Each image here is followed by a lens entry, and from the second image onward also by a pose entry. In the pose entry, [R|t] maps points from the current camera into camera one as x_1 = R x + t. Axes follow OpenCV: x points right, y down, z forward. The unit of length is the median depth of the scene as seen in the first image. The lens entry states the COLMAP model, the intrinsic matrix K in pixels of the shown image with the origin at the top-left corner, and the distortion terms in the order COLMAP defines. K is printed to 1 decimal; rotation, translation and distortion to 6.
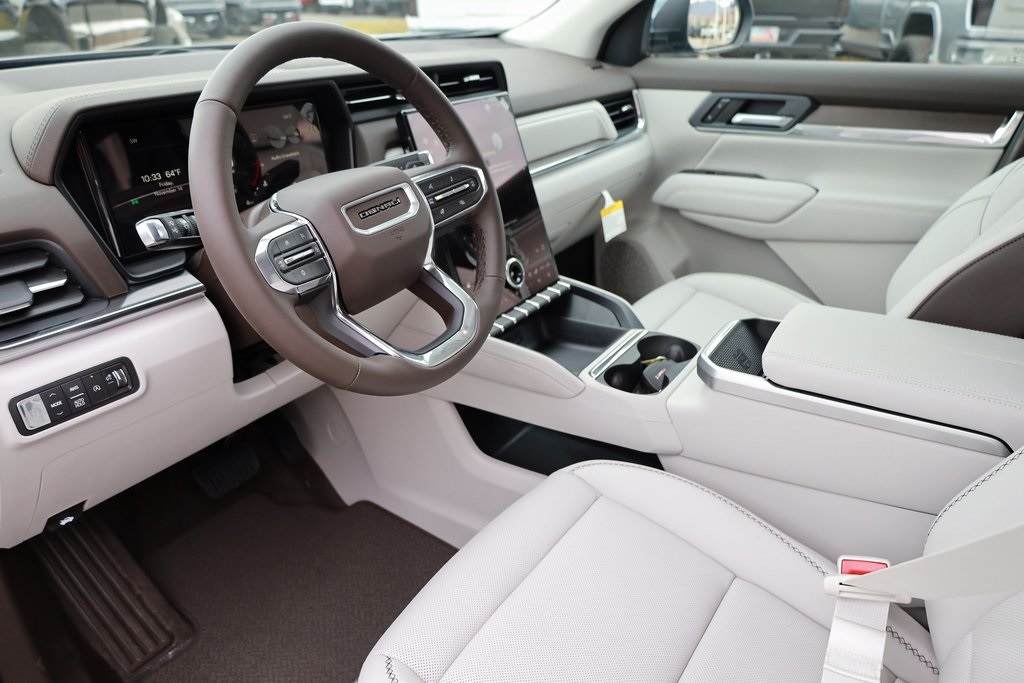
lens RADIAL K [[690.3, 0, 517.1], [0, 690.3, 357.1], [0, 0, 1]] dist [-0.012968, -0.003384]
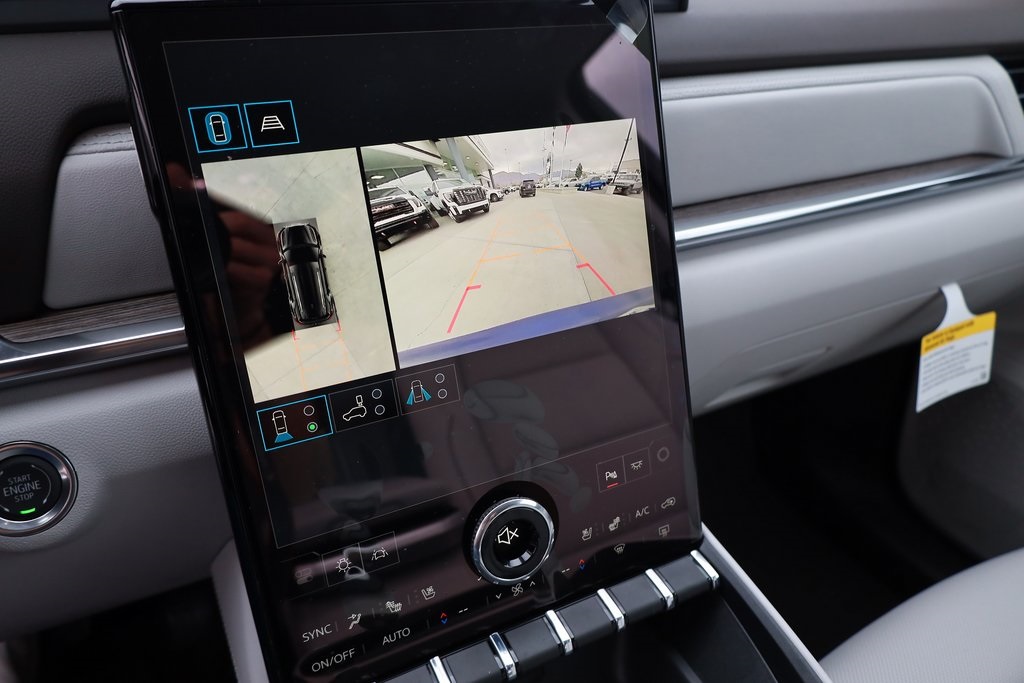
lens RADIAL K [[727.1, 0, 512.0], [0, 727.1, 341.5], [0, 0, 1]] dist [-0.024468, -0.000882]
pose [[0.870548, 0.255532, -0.420534, 0.101998], [-0.242464, 0.966403, 0.085298, -0.209508], [0.428202, 0.027708, 0.903258, 0.590038]]
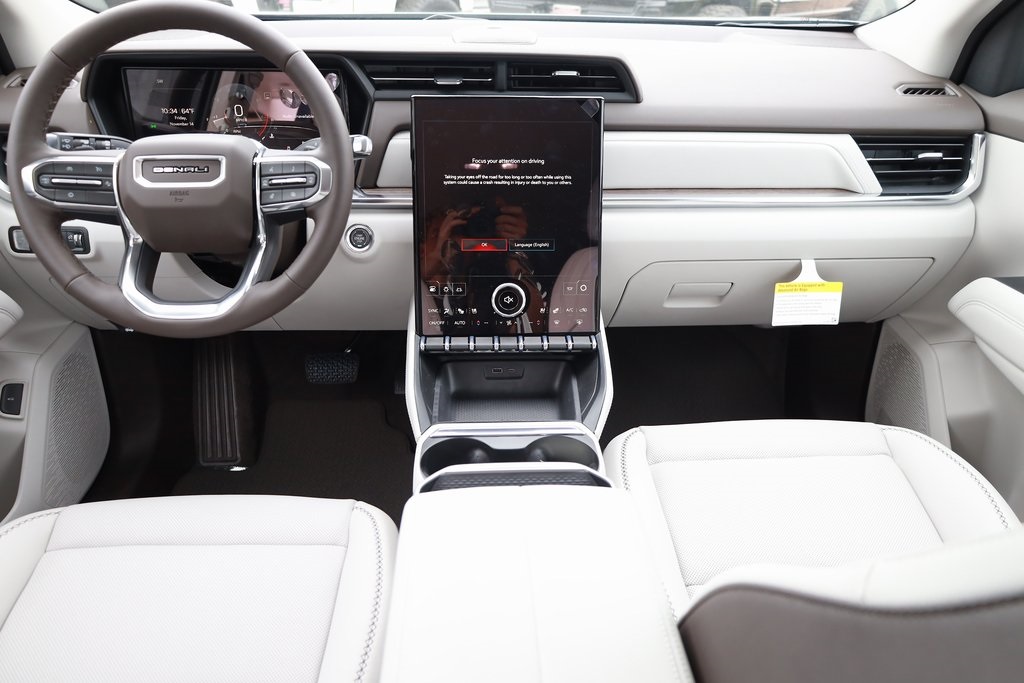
lens RADIAL K [[707.5, 0, 512.0], [0, 707.5, 341.5], [0, 0, 1]] dist [-0.009202, -0.001462]
pose [[0.586050, 0.397711, -0.705954, 0.562611], [-0.386813, 0.902886, 0.187541, -0.209593], [0.711983, 0.163164, 0.682977, 0.346742]]
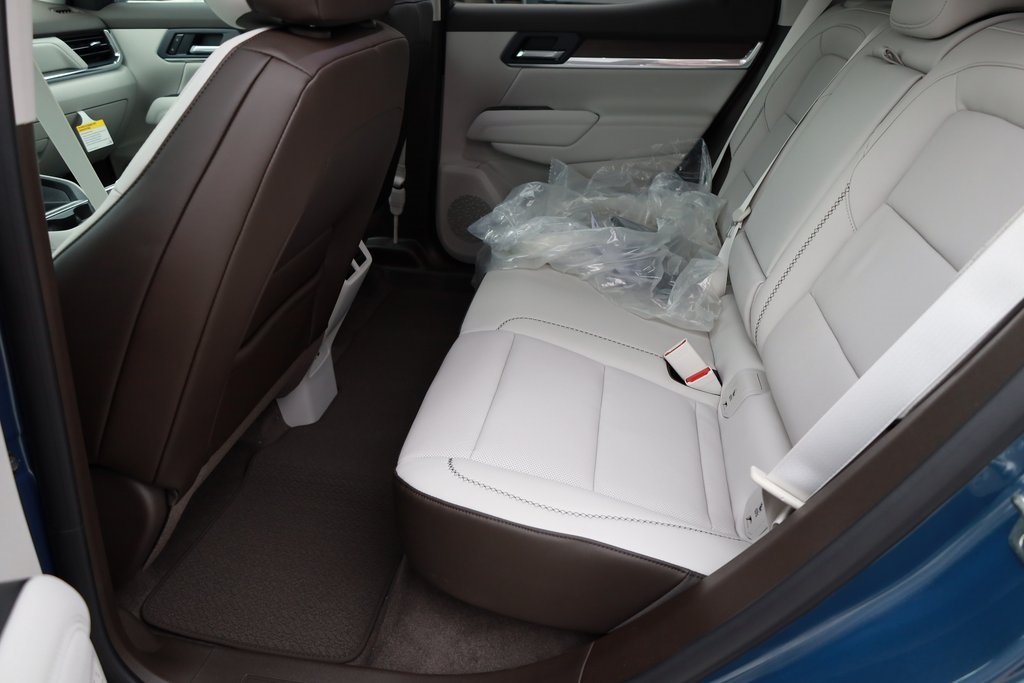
lens RADIAL K [[707.5, 0, 512.0], [0, 707.5, 341.5], [0, 0, 1]] dist [-0.009202, -0.001462]
pose [[0.918162, -0.173333, 0.356279, 0.359264], [0.166440, 0.984774, 0.050172, 0.259514], [-0.359551, 0.013233, 0.933032, -0.500771]]
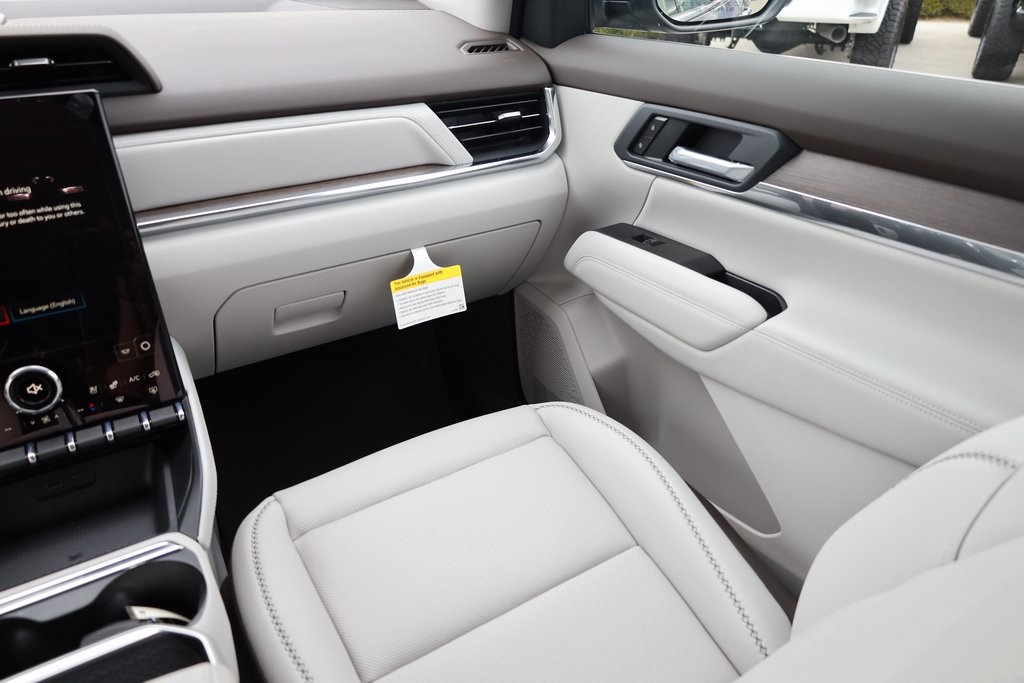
lens RADIAL K [[707.5, 0, 512.0], [0, 707.5, 341.5], [0, 0, 1]] dist [-0.009202, -0.001462]
pose [[0.907795, 0.208519, -0.363905, 0.520215], [-0.196595, 0.977985, 0.069966, -0.250789], [0.370483, 0.008027, 0.928804, 0.497512]]
